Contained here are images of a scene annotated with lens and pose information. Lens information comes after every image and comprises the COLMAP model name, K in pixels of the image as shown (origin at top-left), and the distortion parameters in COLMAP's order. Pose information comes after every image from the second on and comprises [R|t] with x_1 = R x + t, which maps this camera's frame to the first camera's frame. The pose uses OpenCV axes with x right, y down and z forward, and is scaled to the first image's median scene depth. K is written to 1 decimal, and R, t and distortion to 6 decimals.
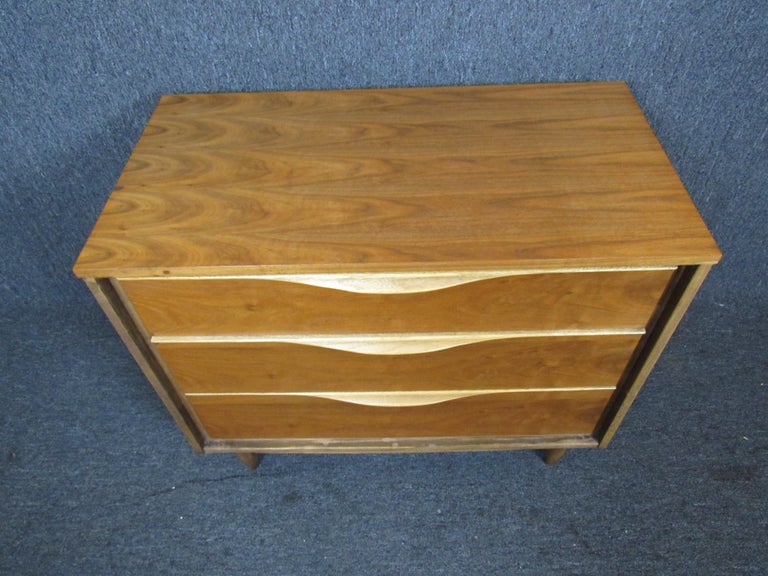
lens RADIAL K [[559.8, 0, 382.9], [0, 559.8, 287.2], [0, 0, 1]] dist [-0.010189, -0.007491]
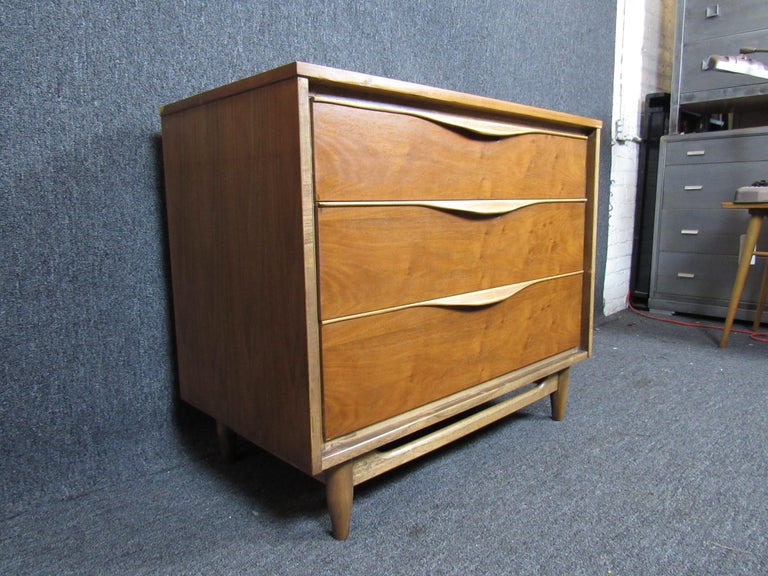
lens RADIAL K [[559.8, 0, 387.7], [0, 559.8, 288.5], [0, 0, 1]] dist [-0.010189, -0.007491]
pose [[0.720497, -0.075910, 0.689291, -0.814160], [0.514279, 0.725285, -0.457688, 0.560341], [-0.465189, 0.684251, 0.561605, 0.472313]]
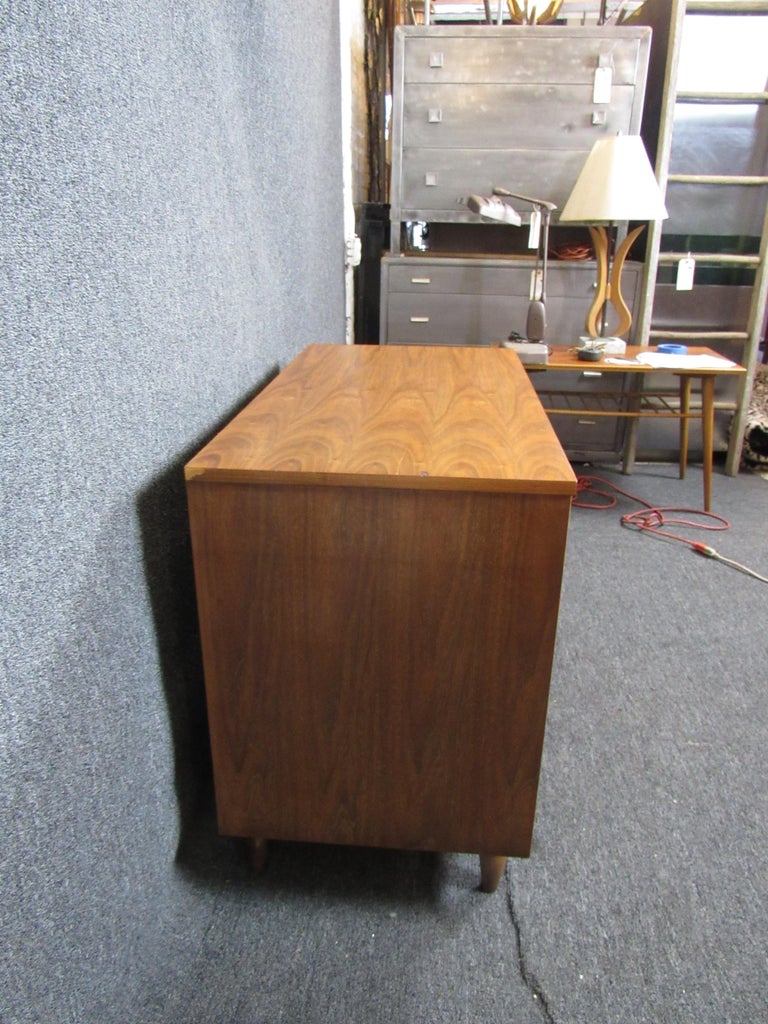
lens RADIAL K [[746.5, 0, 383.8], [0, 746.5, 511.7], [0, 0, 1]] dist [-0.010189, -0.007491]
pose [[0.075765, -0.339922, 0.937397, -1.179796], [0.741800, 0.647434, 0.174819, -0.291819], [-0.666327, 0.682116, 0.301207, 0.634971]]
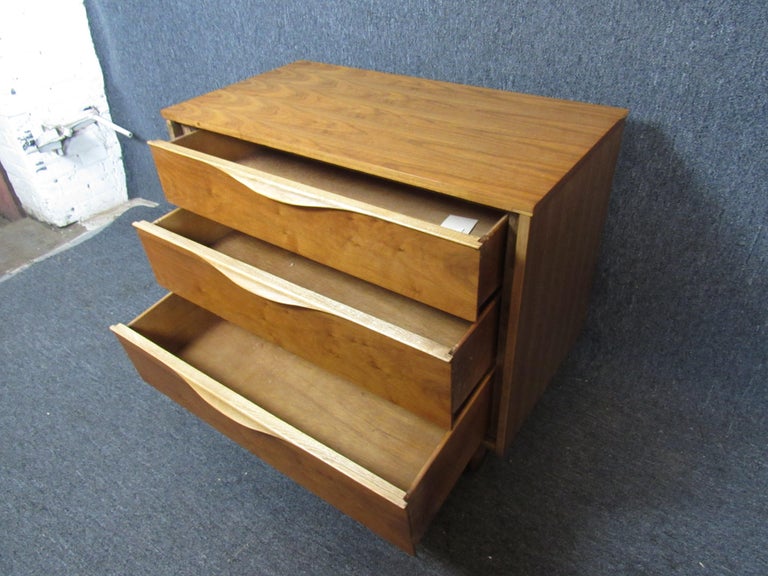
lens RADIAL K [[559.8, 0, 378.2], [0, 559.8, 285.8], [0, 0, 1]] dist [-0.010189, -0.007491]
pose [[0.810333, 0.339328, -0.477720, 0.649135], [-0.421281, 0.904031, -0.072458, 0.200777], [0.407287, 0.259970, 0.875519, -0.024921]]
